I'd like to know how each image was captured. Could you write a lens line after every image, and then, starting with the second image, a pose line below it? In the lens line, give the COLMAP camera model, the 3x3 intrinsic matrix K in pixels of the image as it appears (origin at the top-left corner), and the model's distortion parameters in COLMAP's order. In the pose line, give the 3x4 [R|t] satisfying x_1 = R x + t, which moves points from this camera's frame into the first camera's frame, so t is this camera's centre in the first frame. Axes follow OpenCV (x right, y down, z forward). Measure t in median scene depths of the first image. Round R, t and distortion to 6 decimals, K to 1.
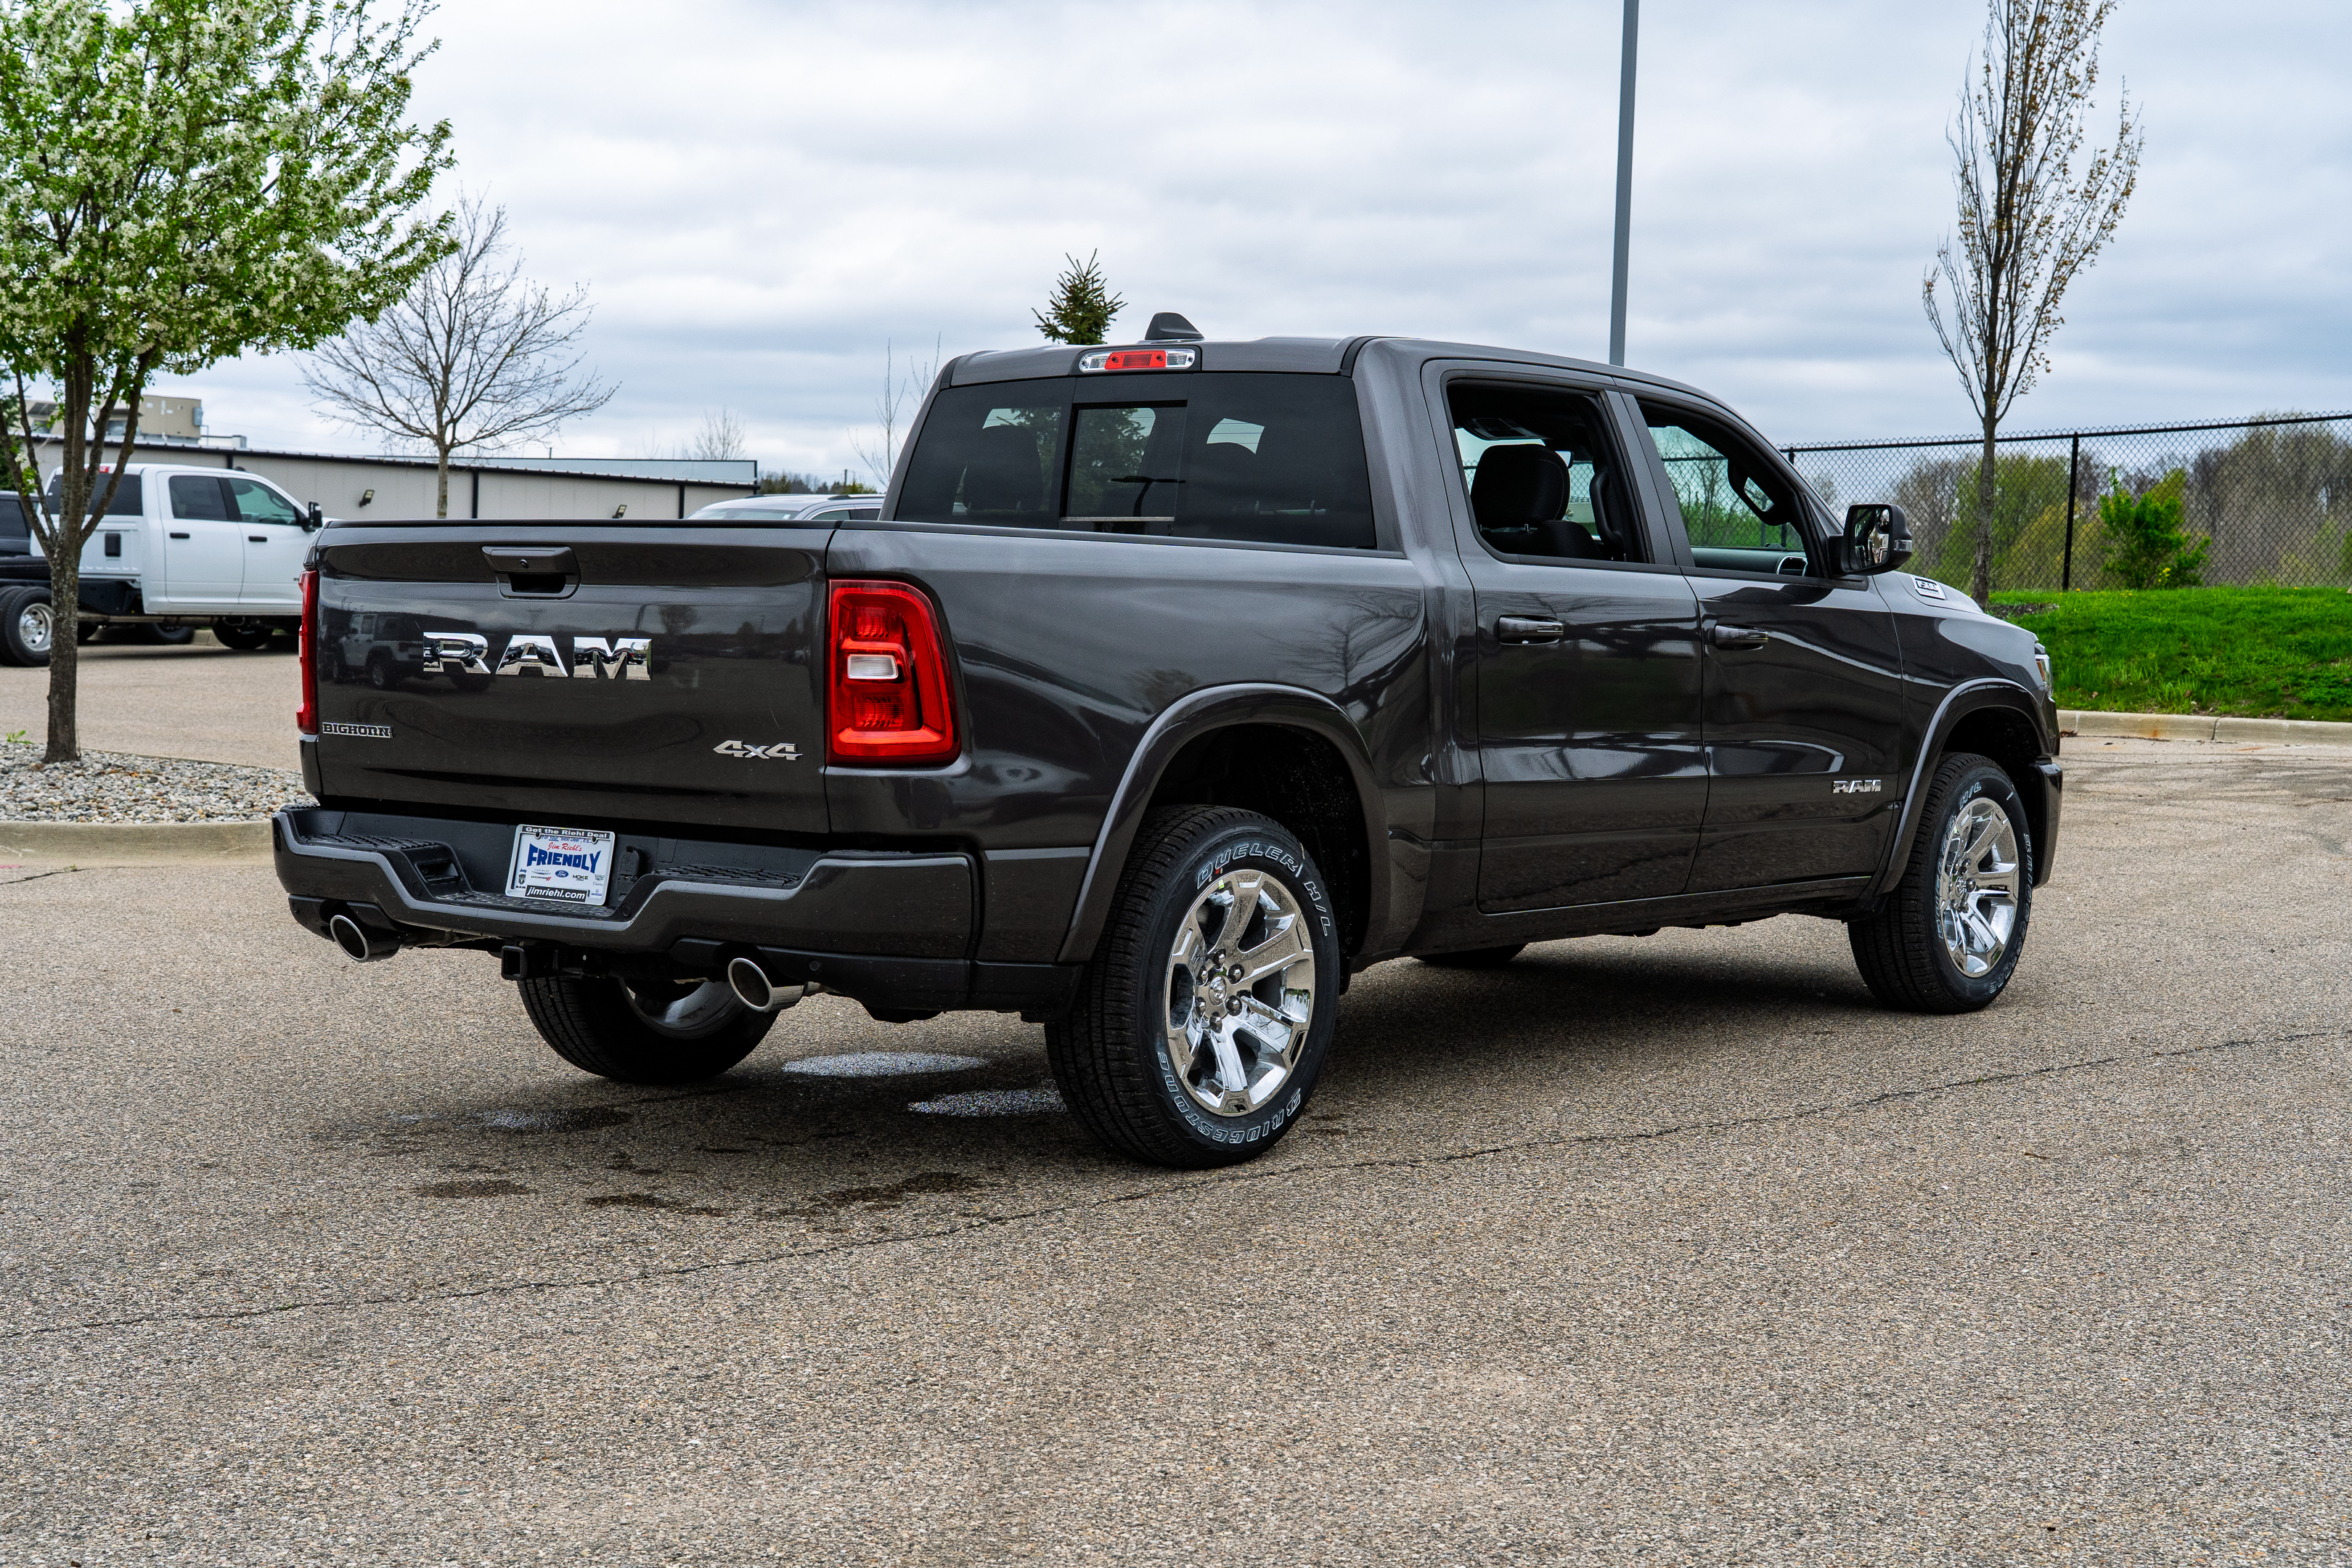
lens RADIAL K [[3416.3, 0, 1199.3], [0, 3416.3, 778.5], [0, 0, 1]] dist [0.005891, -0.036719]
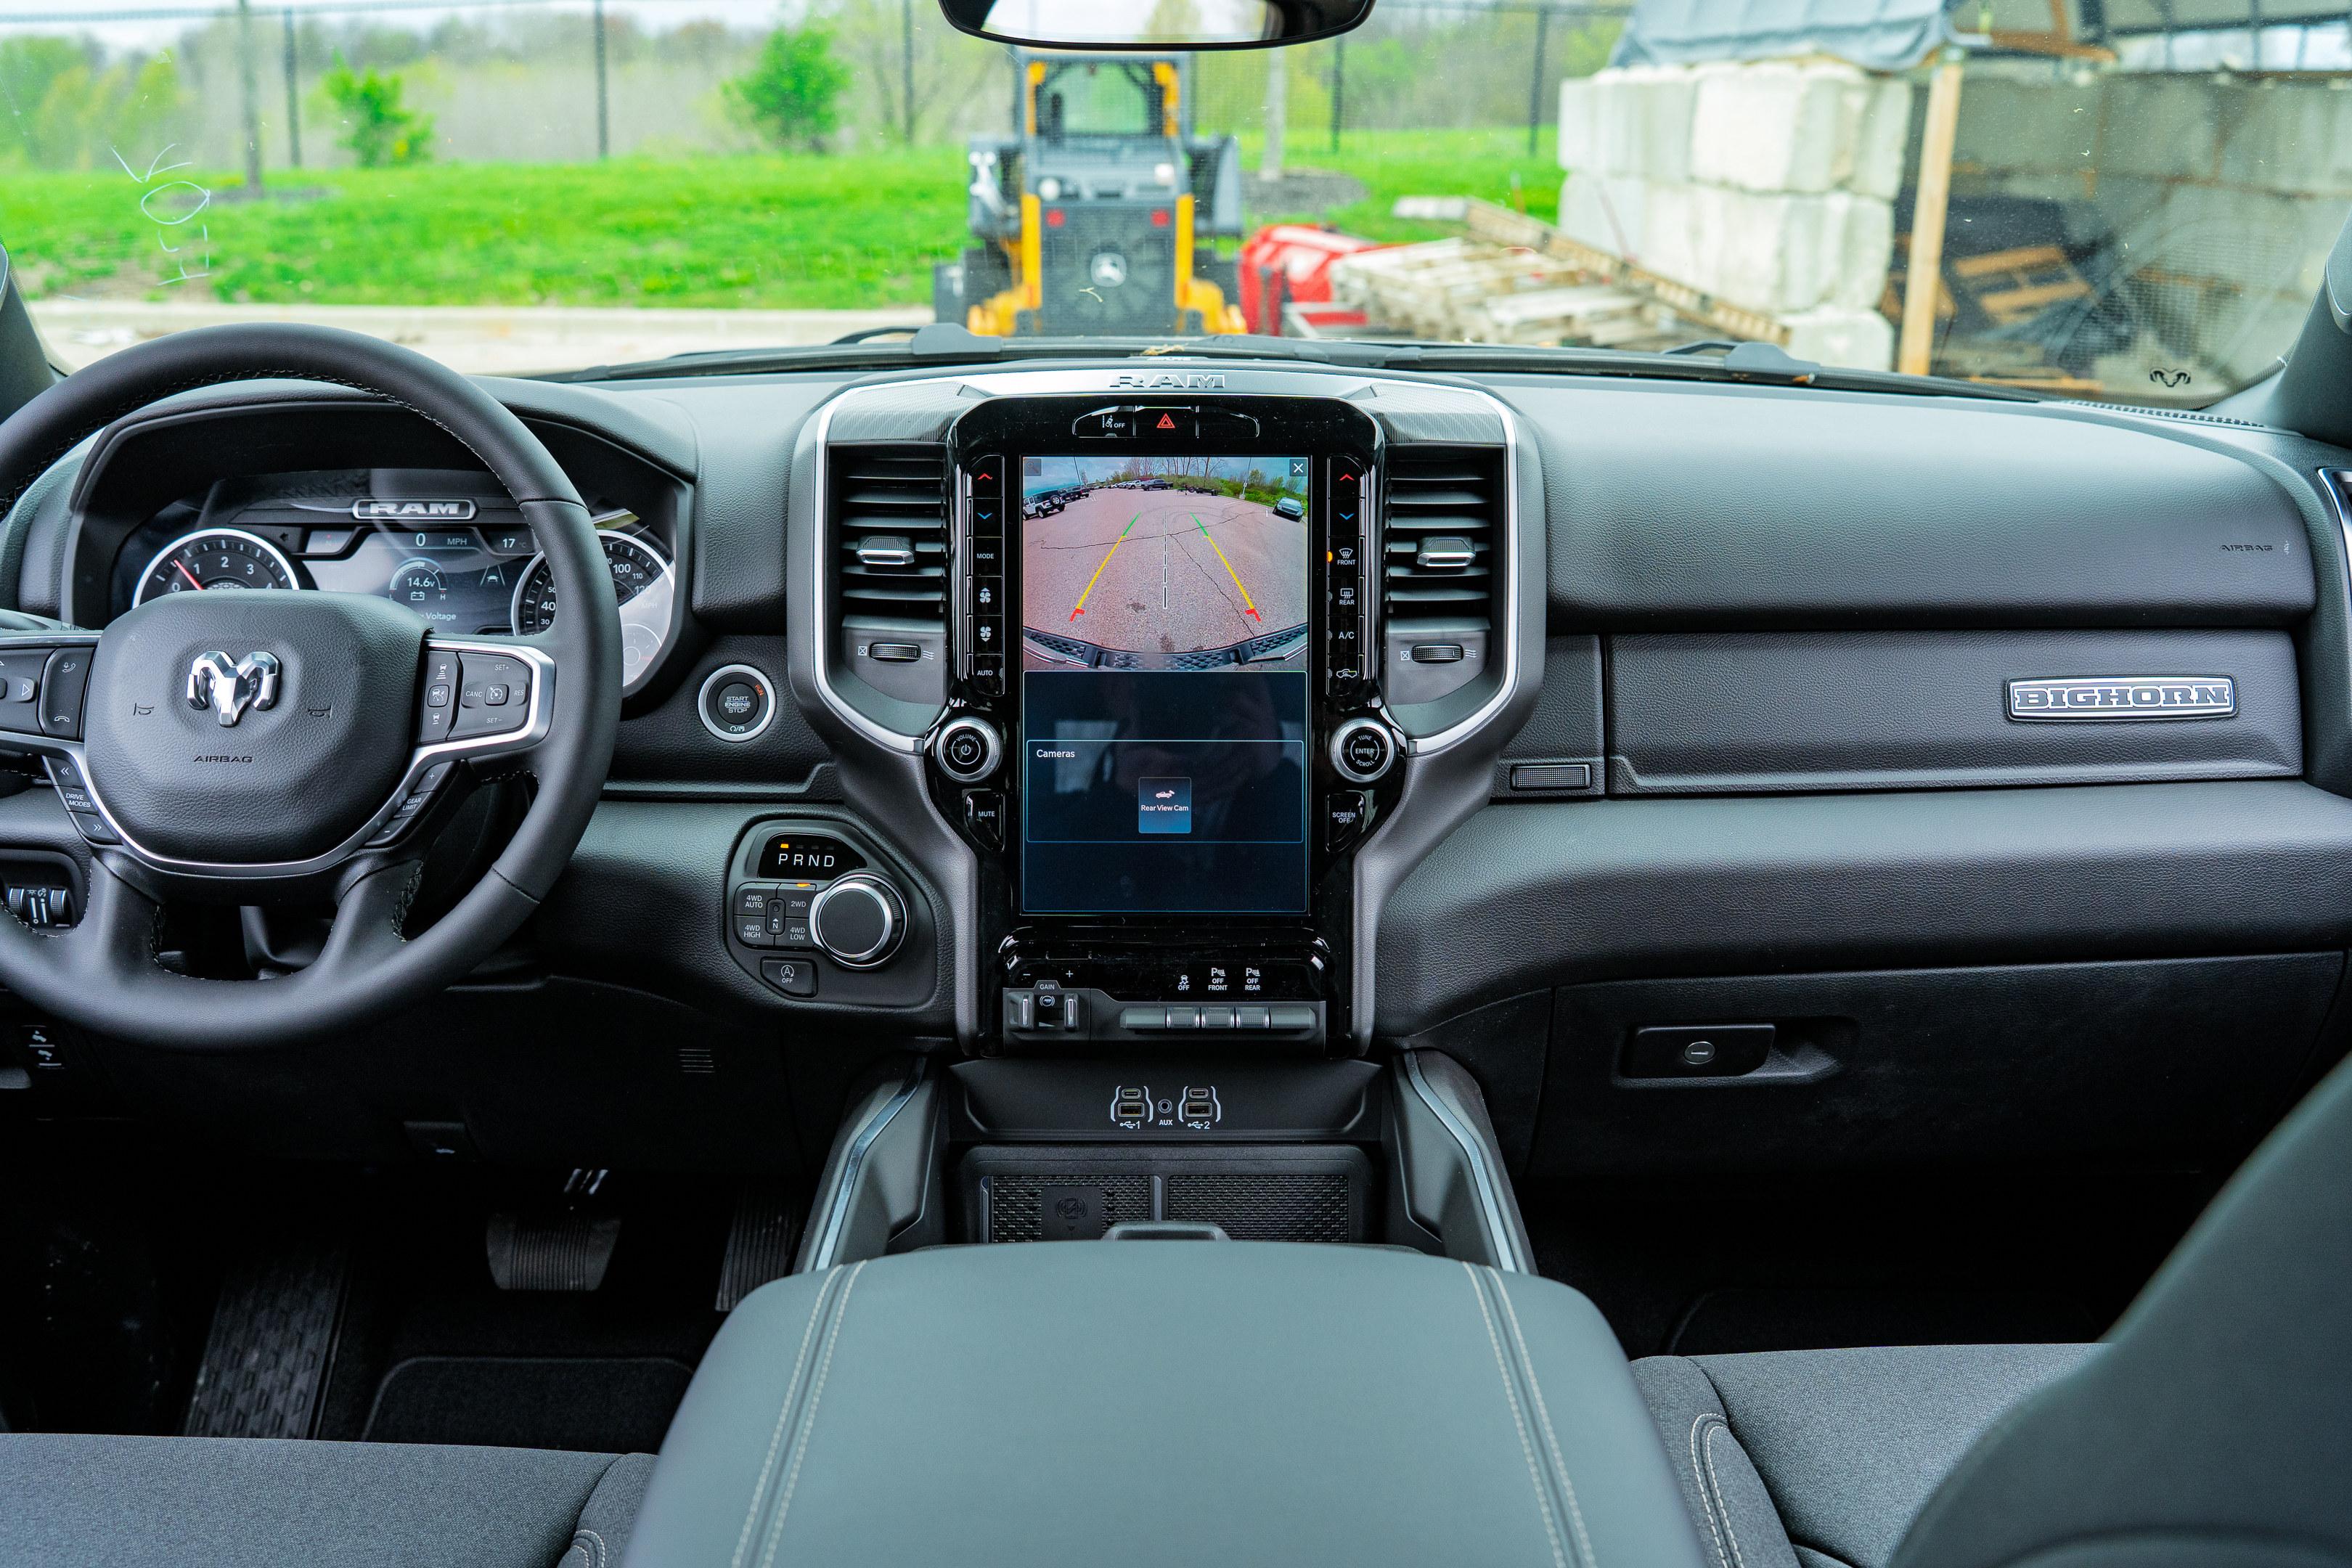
lens RADIAL K [[2381.2, 0, 1175.4], [0, 2381.2, 776.1], [0, 0, 1]] dist [0.003981, 0.011405]
pose [[0.788469, -0.168960, 0.591413, 0.034797], [0.043532, 0.974448, 0.220352, -0.111284], [-0.613532, -0.147995, 0.775677, 1.250216]]
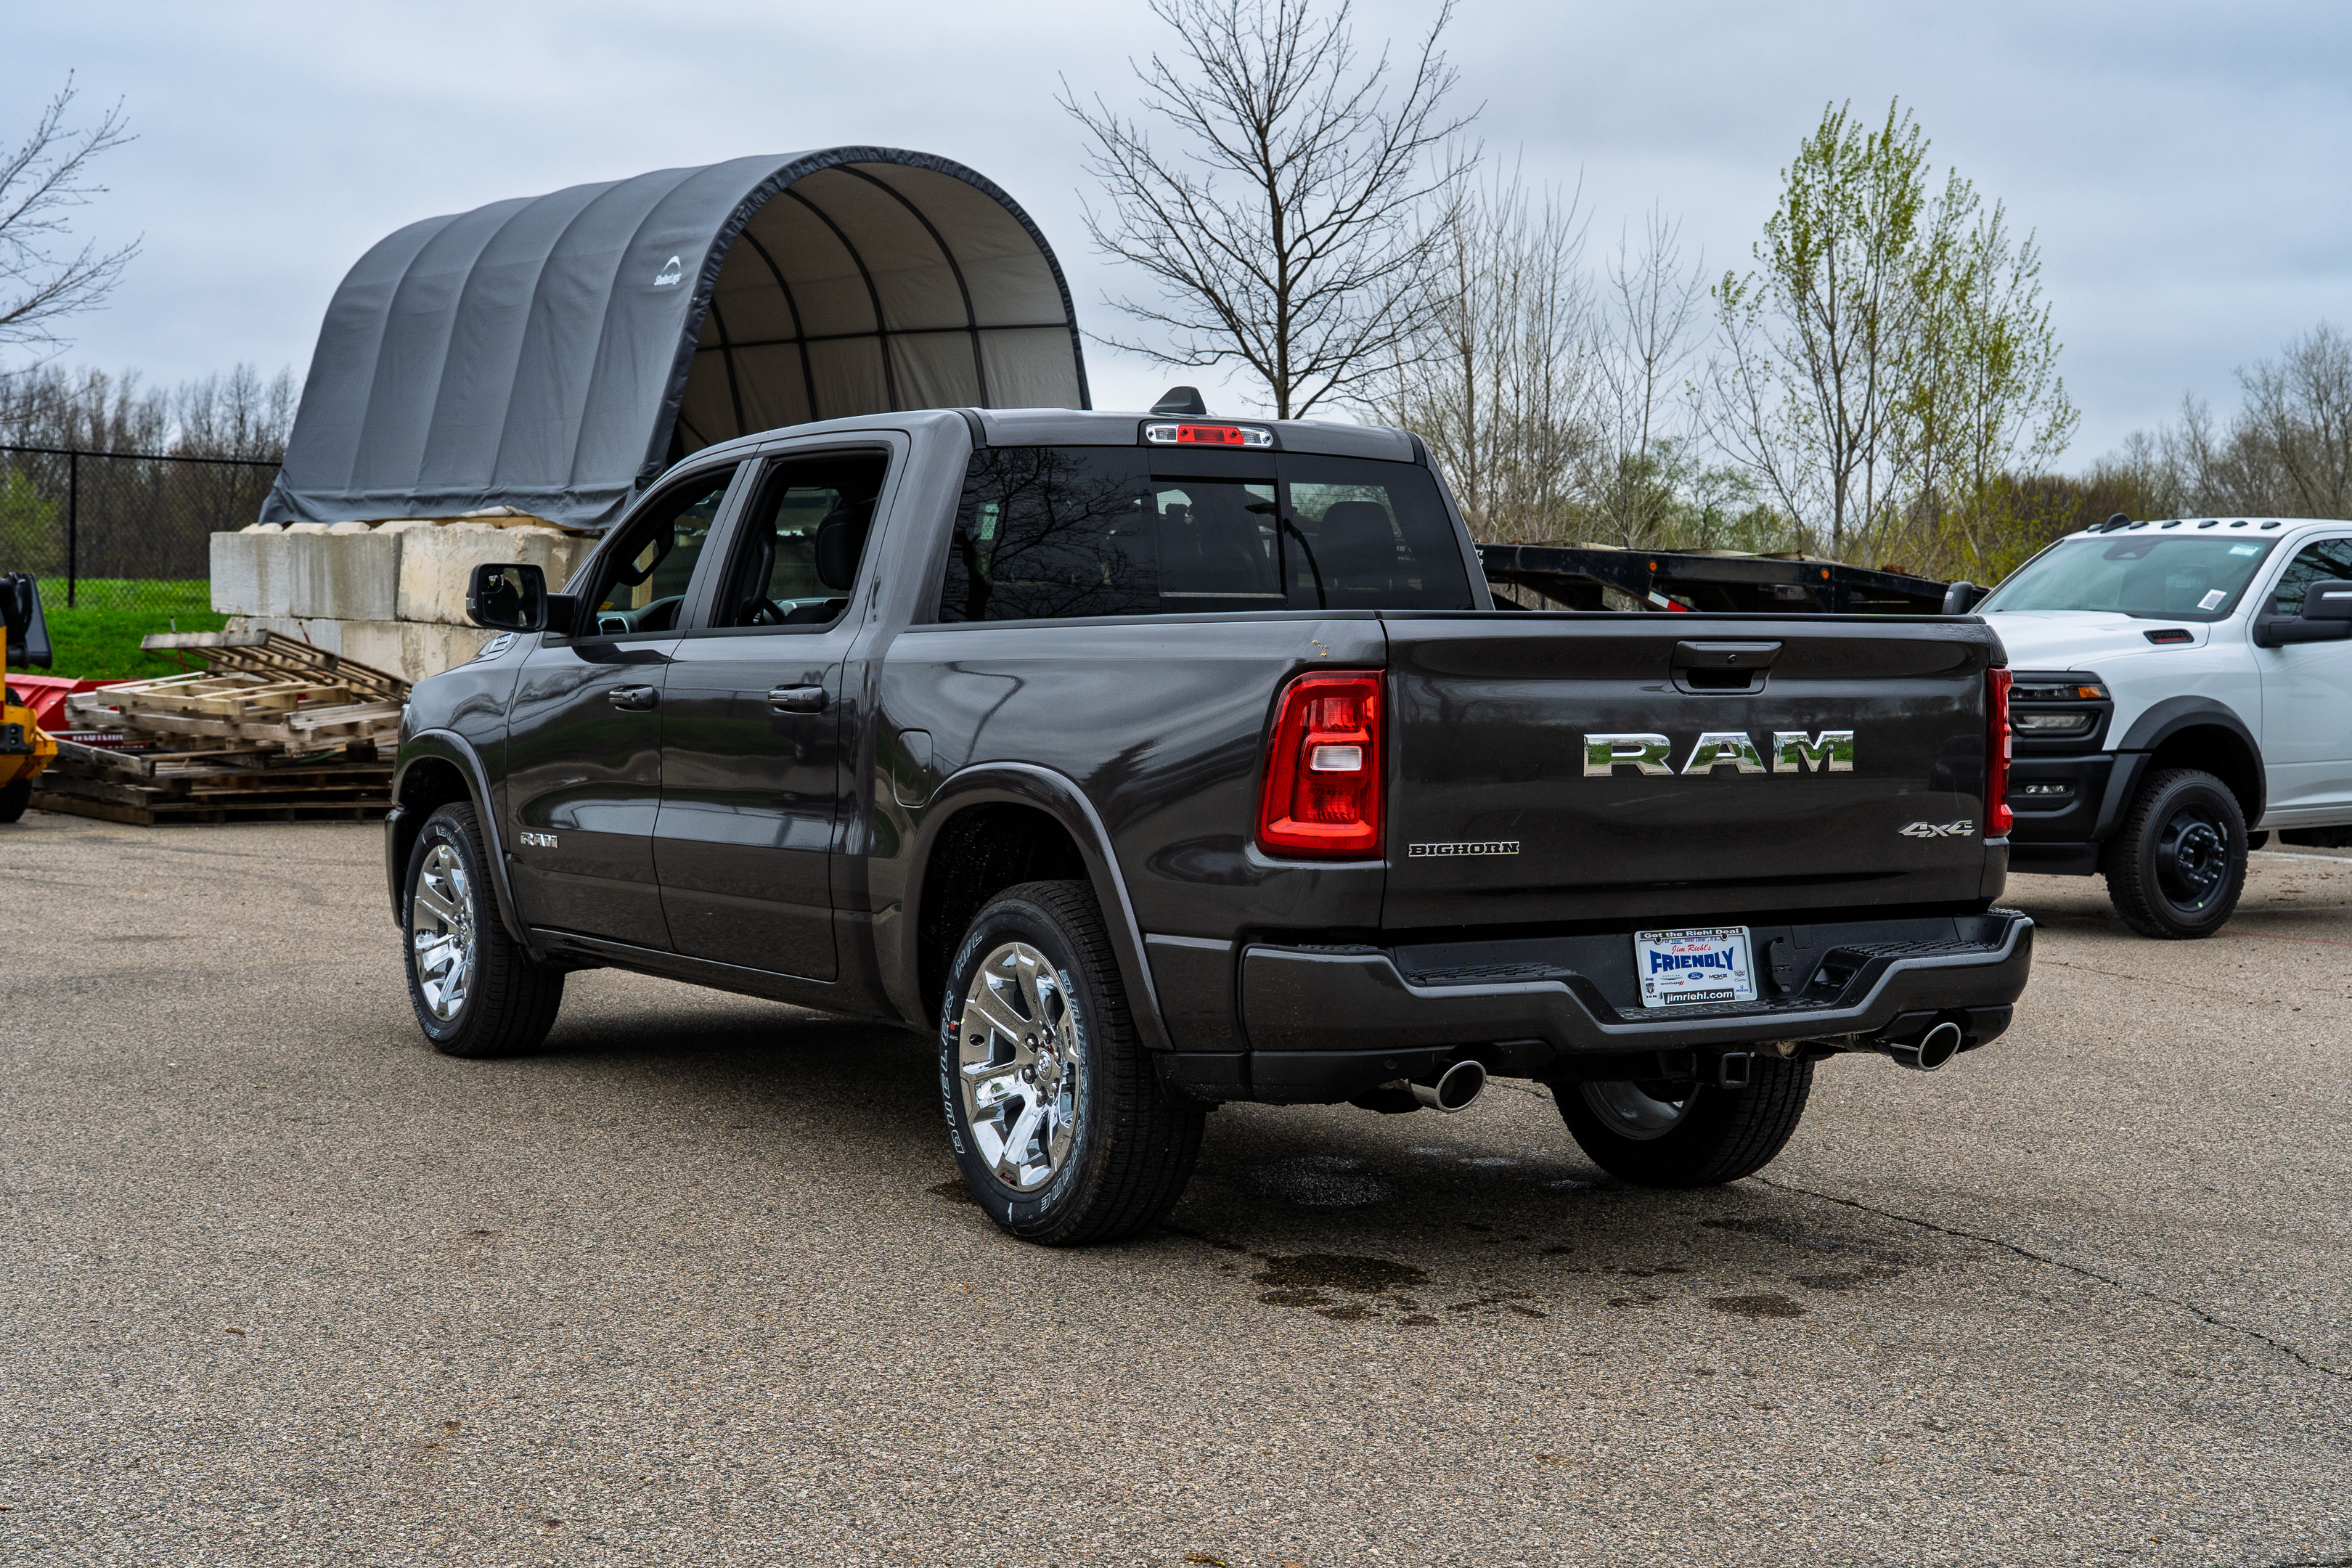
lens RADIAL K [[3416.3, 0, 1199.3], [0, 3416.3, 778.5], [0, 0, 1]] dist [0.005891, -0.036719]
pose [[0.343782, -0.052523, 0.937579, -1.132010], [0.051207, 0.997998, 0.037131, -0.070813], [-0.937652, 0.035246, 0.345783, 0.784883]]
